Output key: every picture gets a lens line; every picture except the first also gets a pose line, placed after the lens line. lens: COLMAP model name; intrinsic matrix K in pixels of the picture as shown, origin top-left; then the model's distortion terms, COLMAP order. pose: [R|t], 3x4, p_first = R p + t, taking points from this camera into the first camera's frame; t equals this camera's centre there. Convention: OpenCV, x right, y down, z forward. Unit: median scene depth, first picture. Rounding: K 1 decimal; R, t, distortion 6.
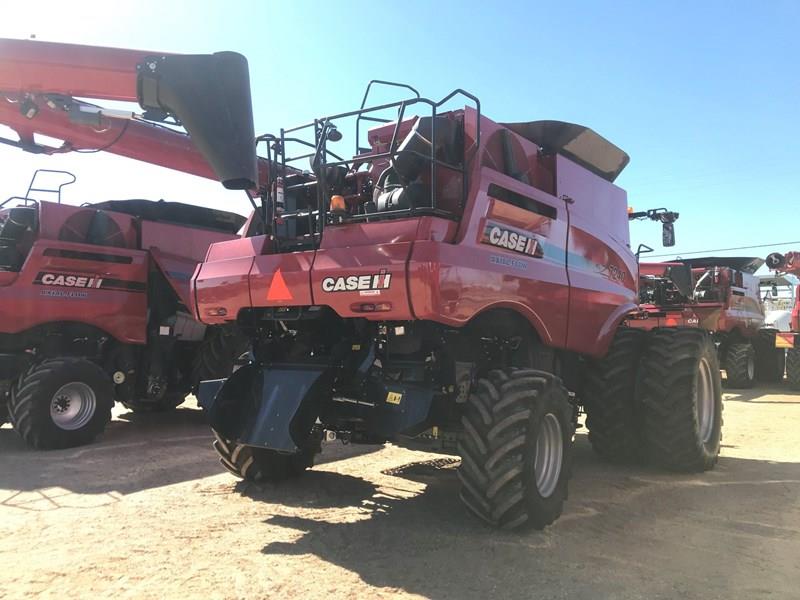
lens RADIAL K [[635.3, 0, 400.0], [0, 635.3, 300.0], [0, 0, 1]] dist [0.129642, -0.438084]
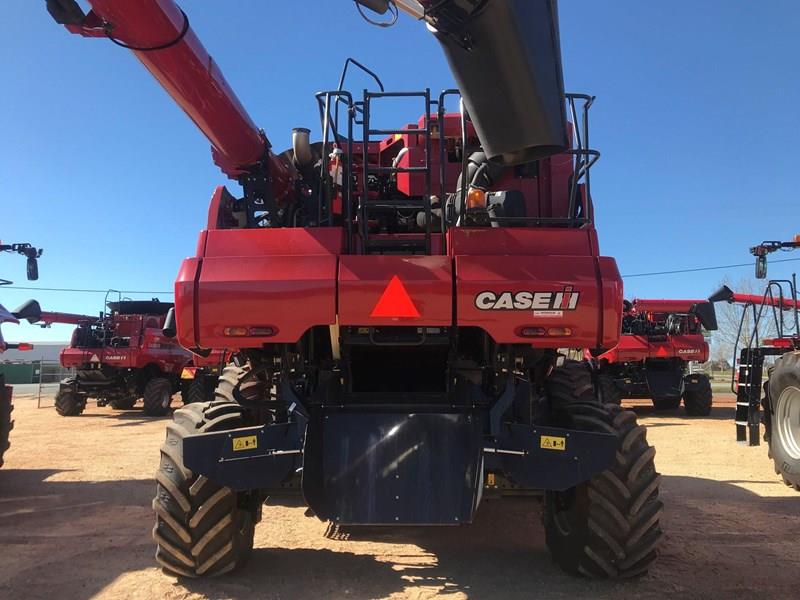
lens RADIAL K [[635.3, 0, 400.0], [0, 635.3, 300.0], [0, 0, 1]] dist [0.129642, -0.438084]
pose [[0.819499, 0.061607, 0.569760, -0.640332], [-0.033232, 0.997641, -0.060074, 0.025348], [-0.572117, 0.030296, 0.819612, 0.418664]]
